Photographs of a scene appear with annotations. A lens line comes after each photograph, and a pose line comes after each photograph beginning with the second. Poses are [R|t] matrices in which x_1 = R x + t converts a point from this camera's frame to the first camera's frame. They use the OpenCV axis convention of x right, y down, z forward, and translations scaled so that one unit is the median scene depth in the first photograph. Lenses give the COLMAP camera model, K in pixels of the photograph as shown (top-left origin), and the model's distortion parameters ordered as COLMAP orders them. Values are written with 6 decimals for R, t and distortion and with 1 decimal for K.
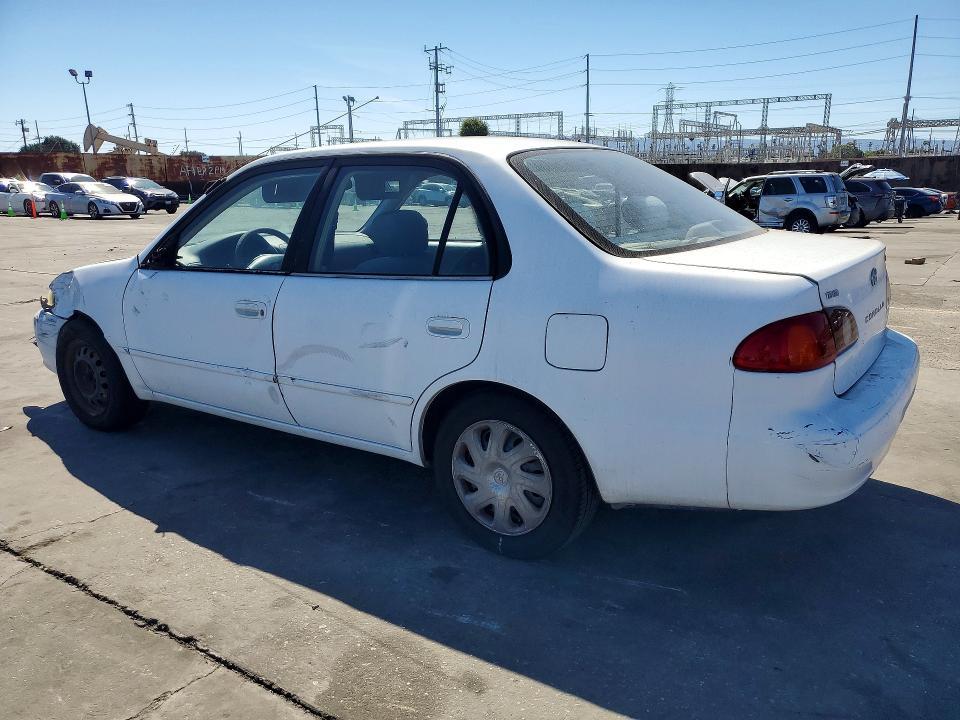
lens RADIAL K [[693.6, 0, 481.8], [0, 693.6, 358.7], [0, 0, 1]] dist [0.097749, -0.096211]
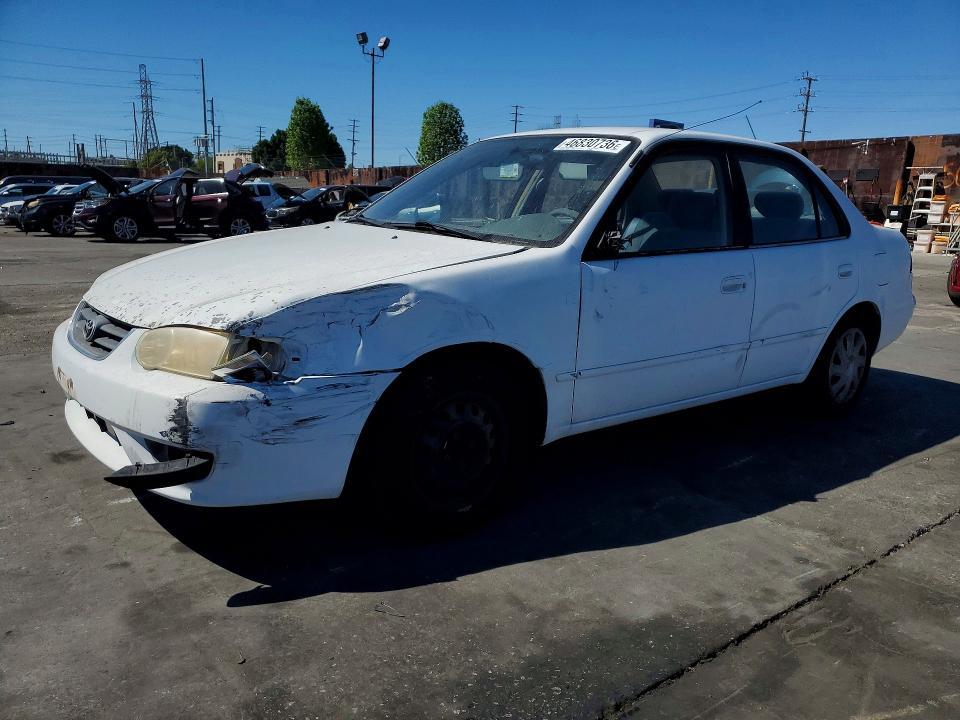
lens RADIAL K [[693.6, 0, 481.8], [0, 693.6, 358.7], [0, 0, 1]] dist [0.097749, -0.096211]
pose [[0.329249, -0.173586, 0.928150, -2.367153], [0.193950, 0.974430, 0.113440, -0.252631], [-0.924110, 0.142665, 0.354497, 1.633227]]
